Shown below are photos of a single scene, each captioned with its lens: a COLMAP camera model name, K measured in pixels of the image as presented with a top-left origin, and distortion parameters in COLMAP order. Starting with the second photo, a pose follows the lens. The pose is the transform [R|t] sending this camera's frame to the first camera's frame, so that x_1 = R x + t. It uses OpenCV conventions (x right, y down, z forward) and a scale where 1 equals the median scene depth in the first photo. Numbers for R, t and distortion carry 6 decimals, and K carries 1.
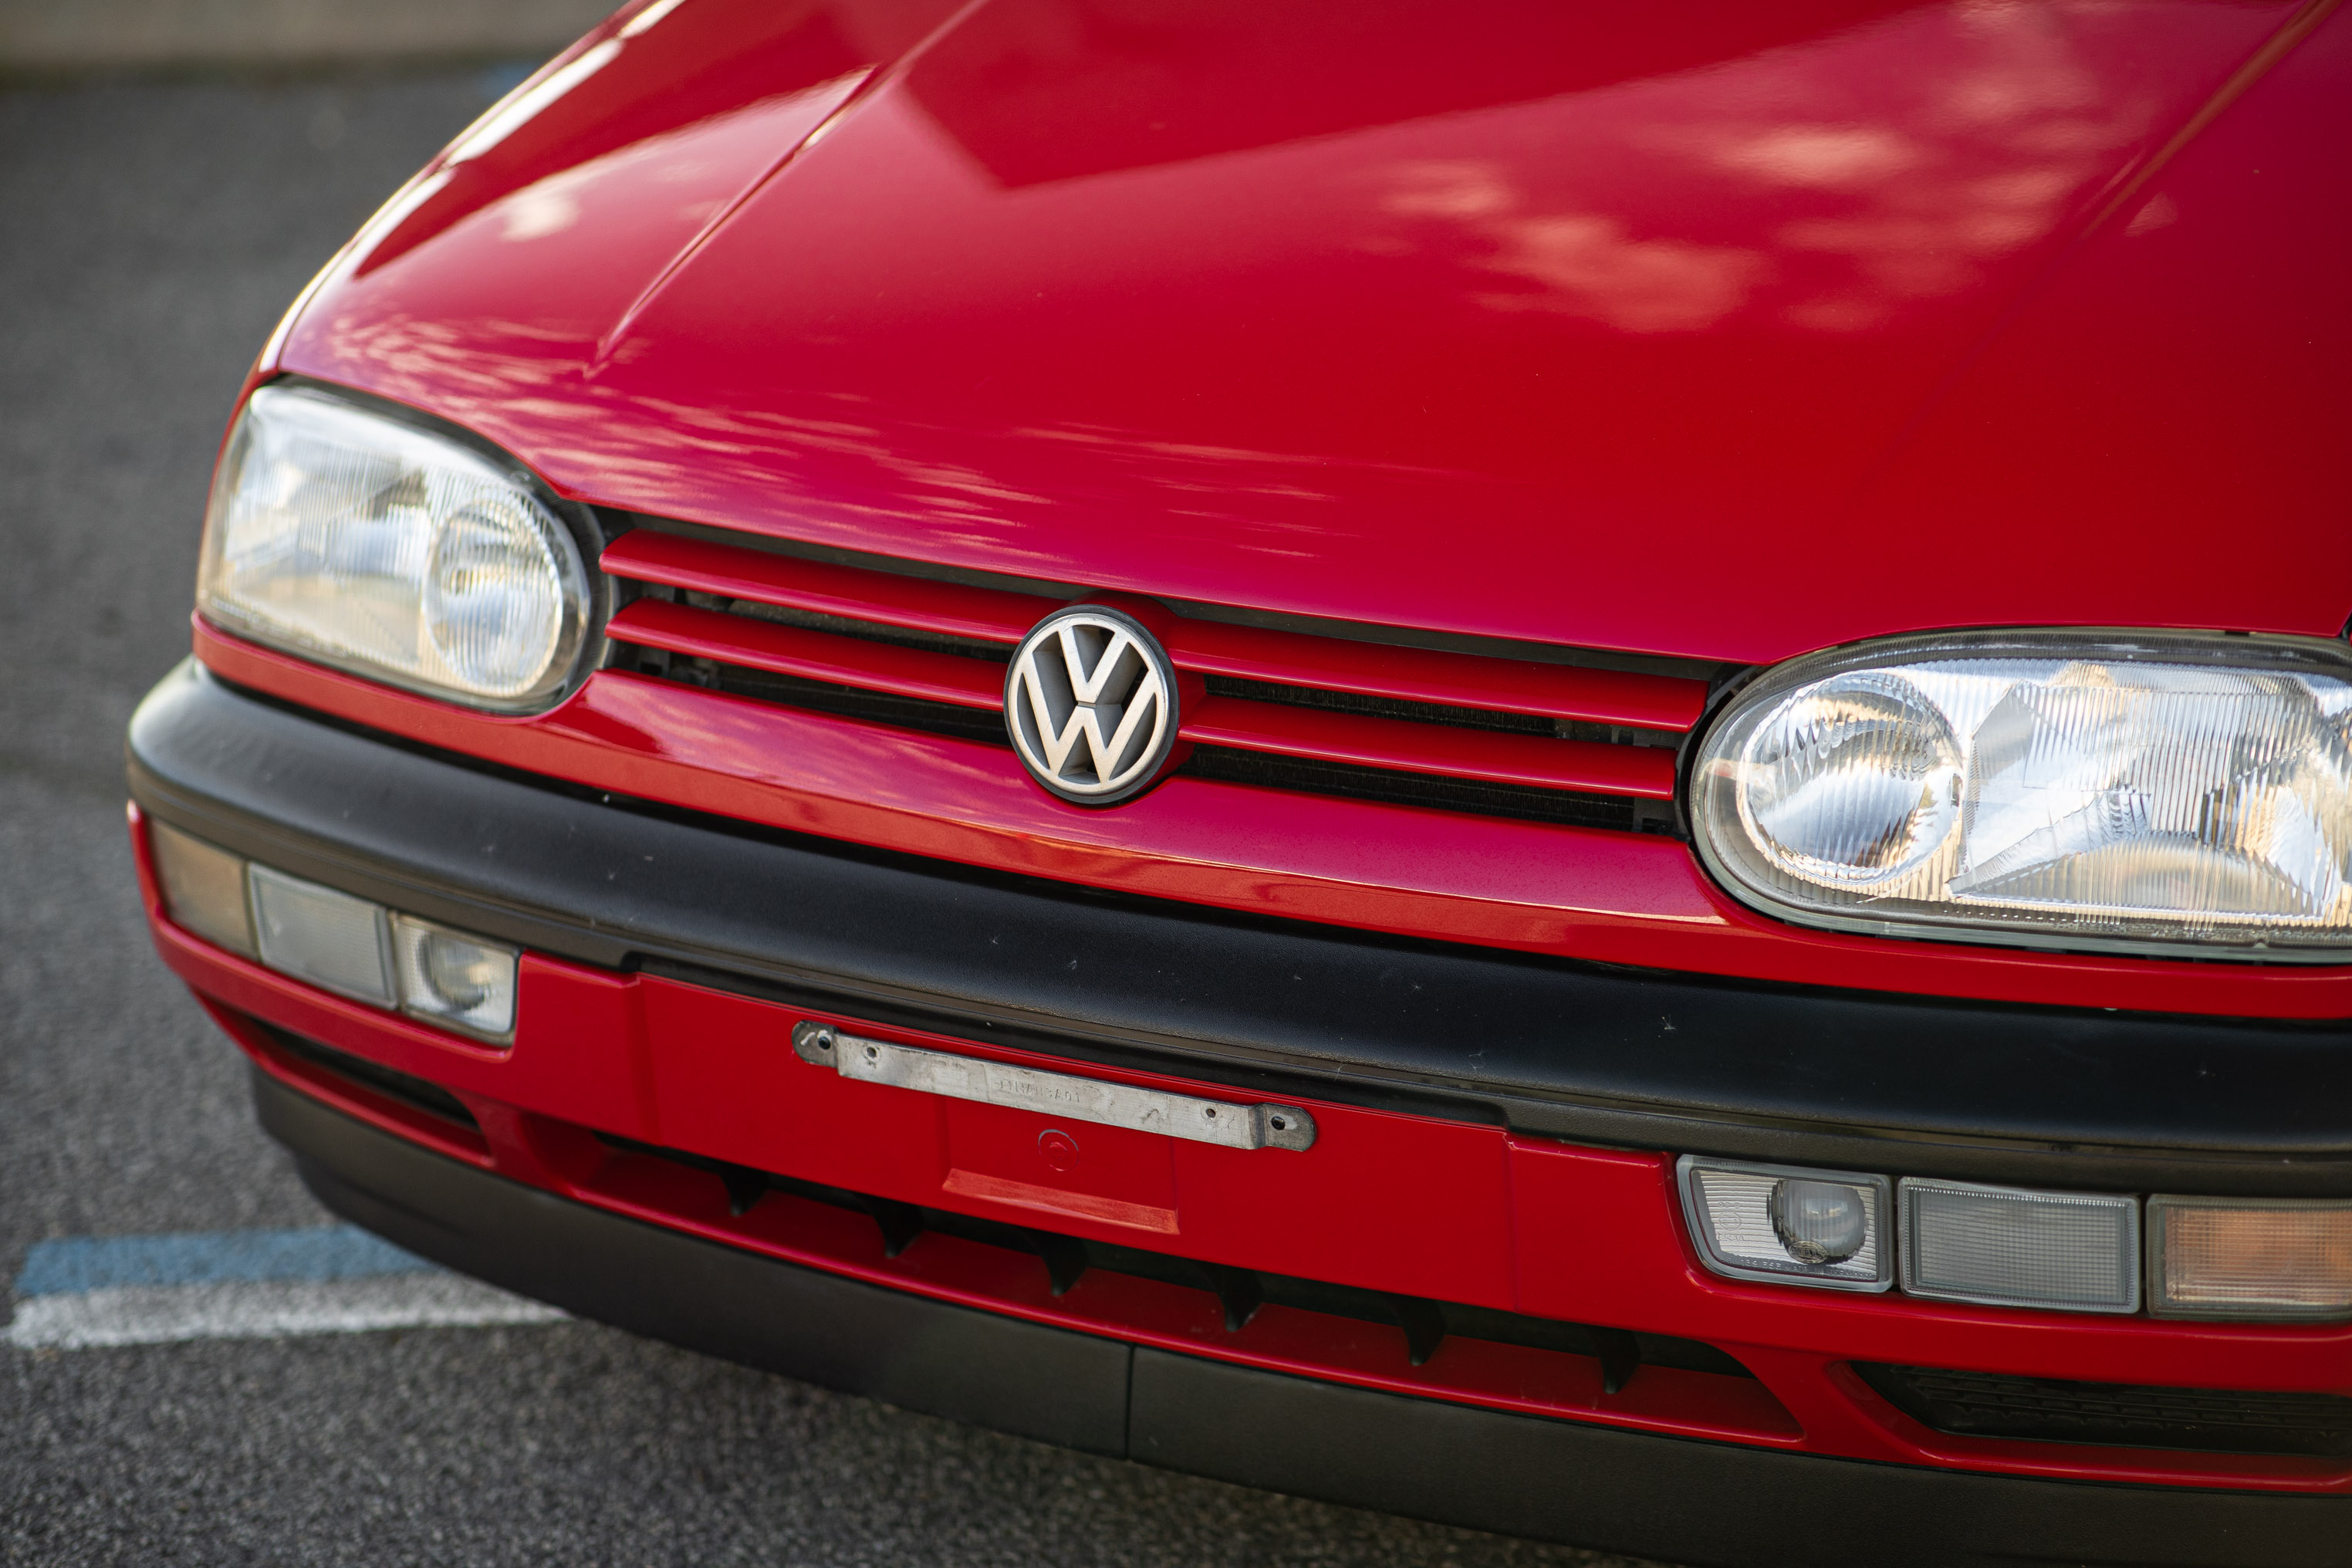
lens RADIAL K [[5725.7, 0, 1158.7], [0, 5725.7, 806.7], [0, 0, 1]] dist [0.171960, 0.000000]
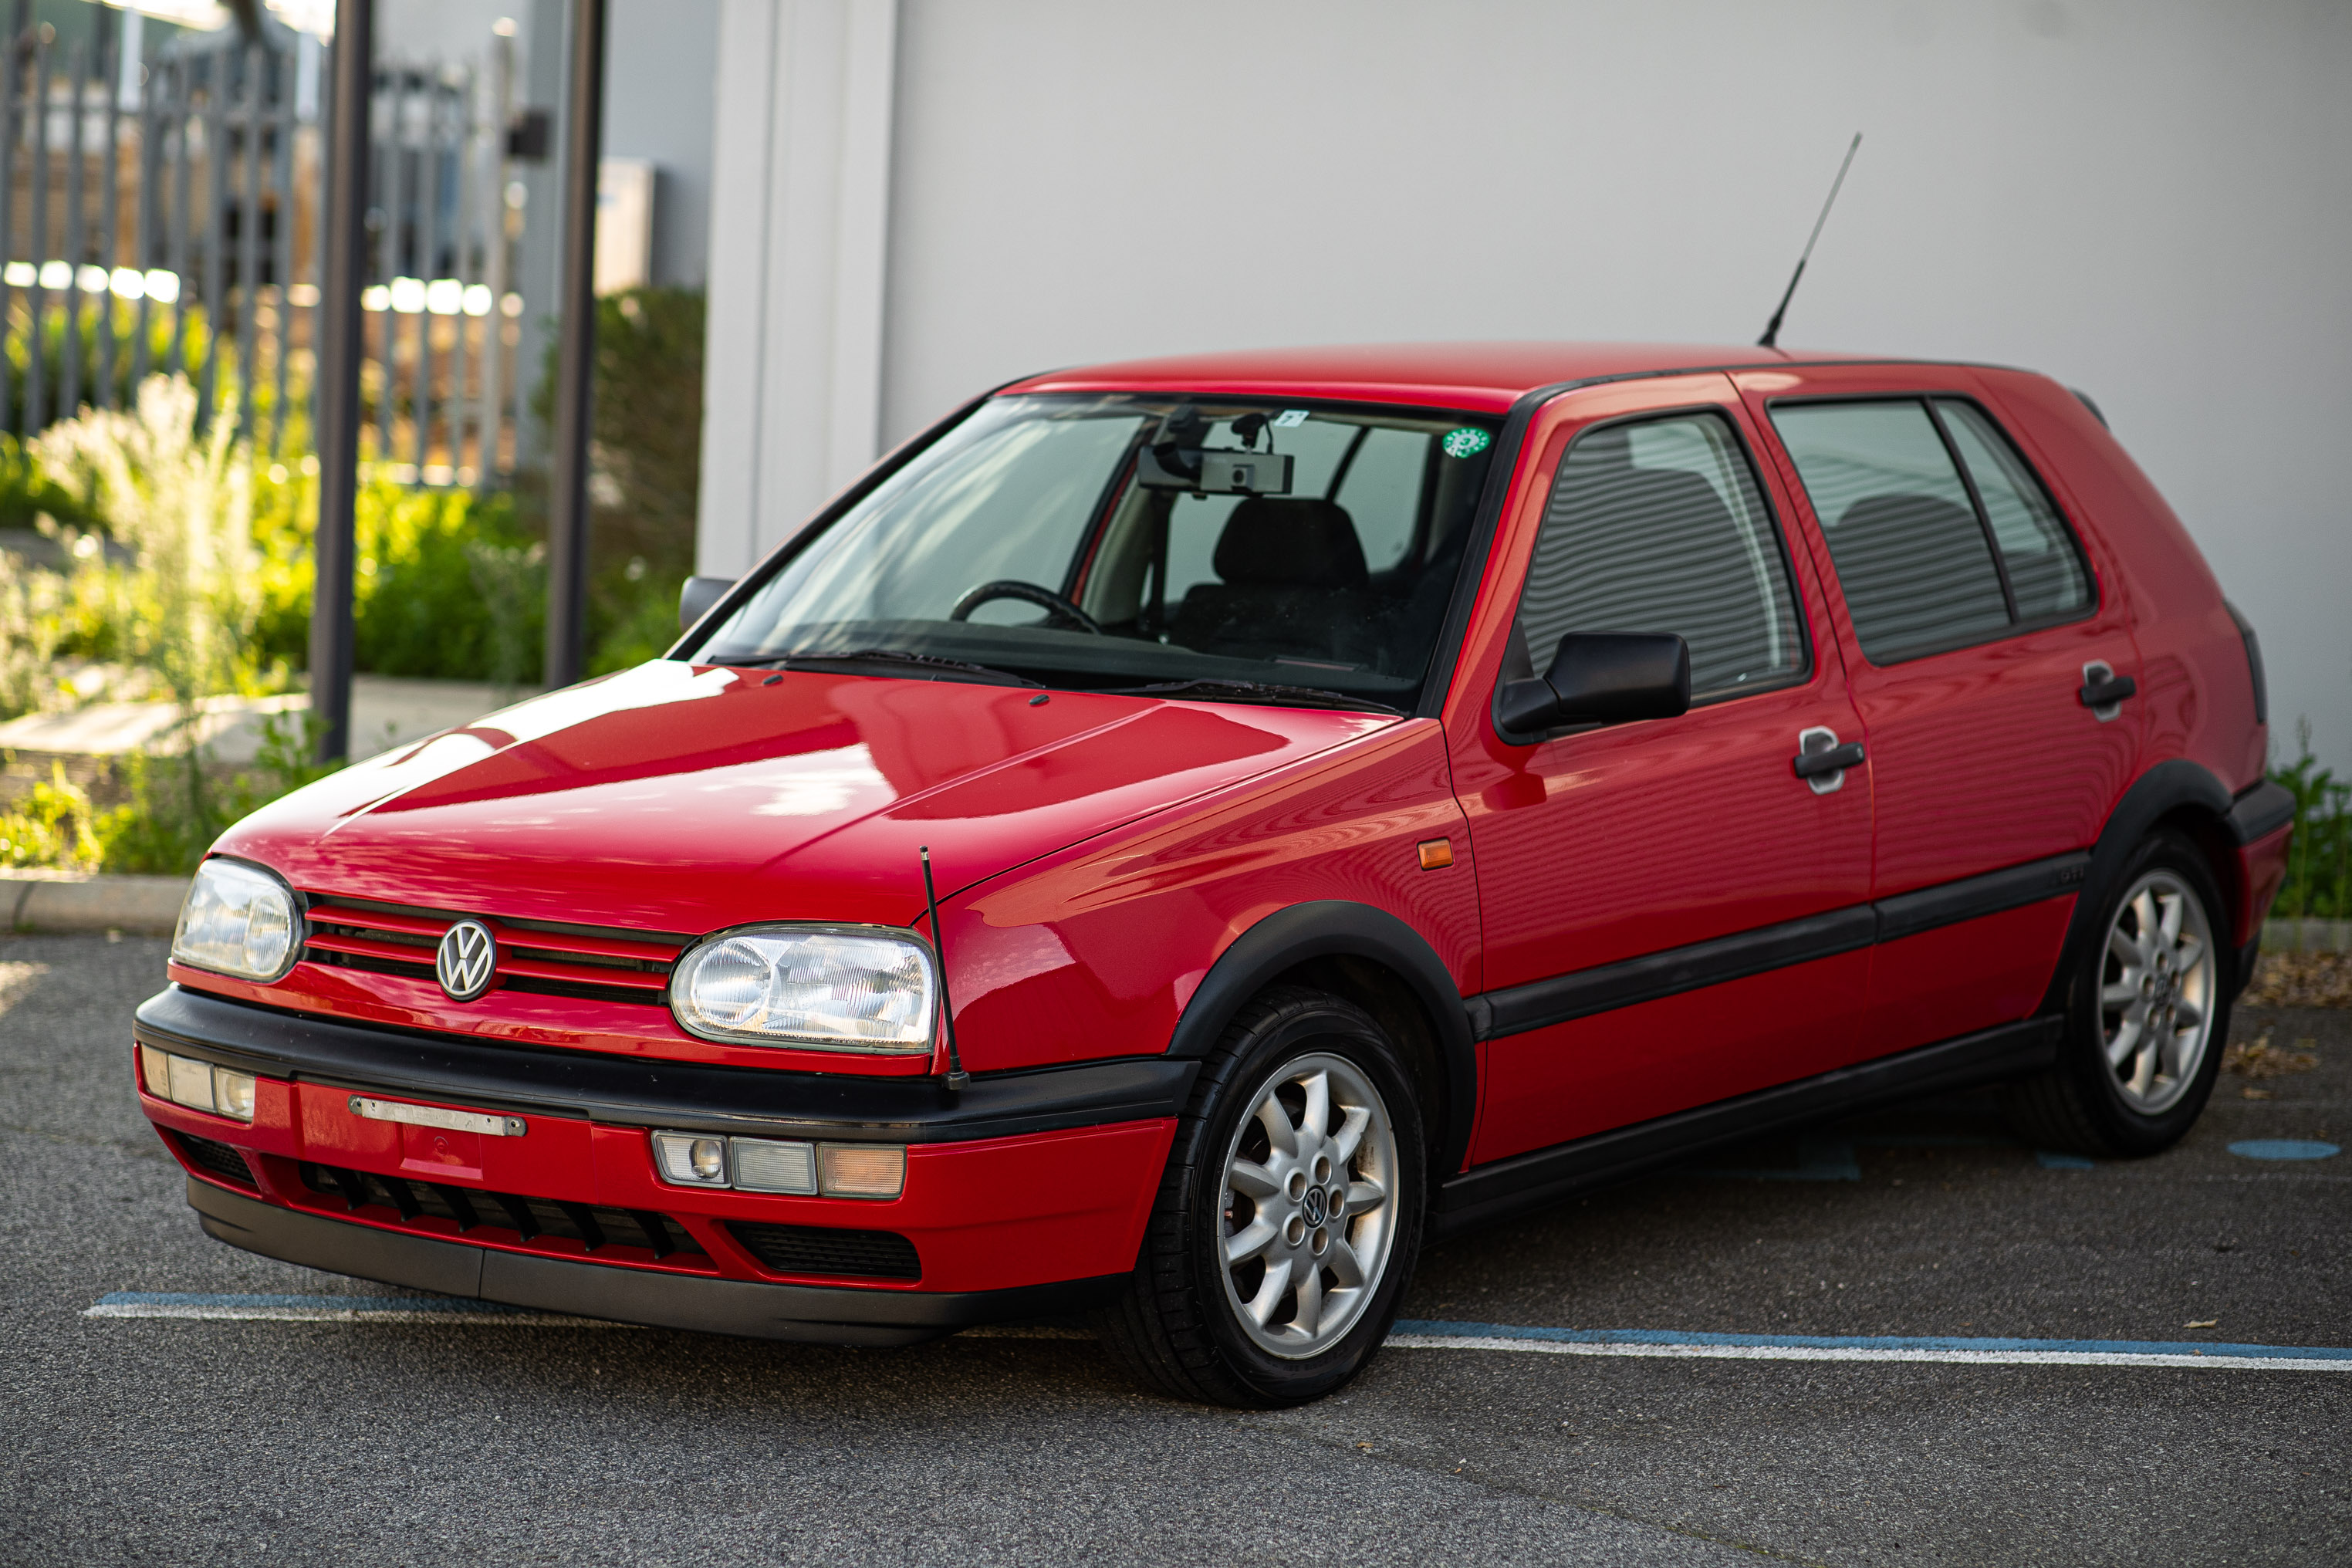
lens RADIAL K [[5725.7, 0, 1164.8], [0, 5725.7, 783.3], [0, 0, 1]] dist [0.171960, 0.000000]
pose [[0.985495, 0.036085, -0.165825, 0.687733], [-0.072654, 0.972768, -0.220099, 0.427757], [0.153368, 0.228954, 0.961280, -1.329919]]
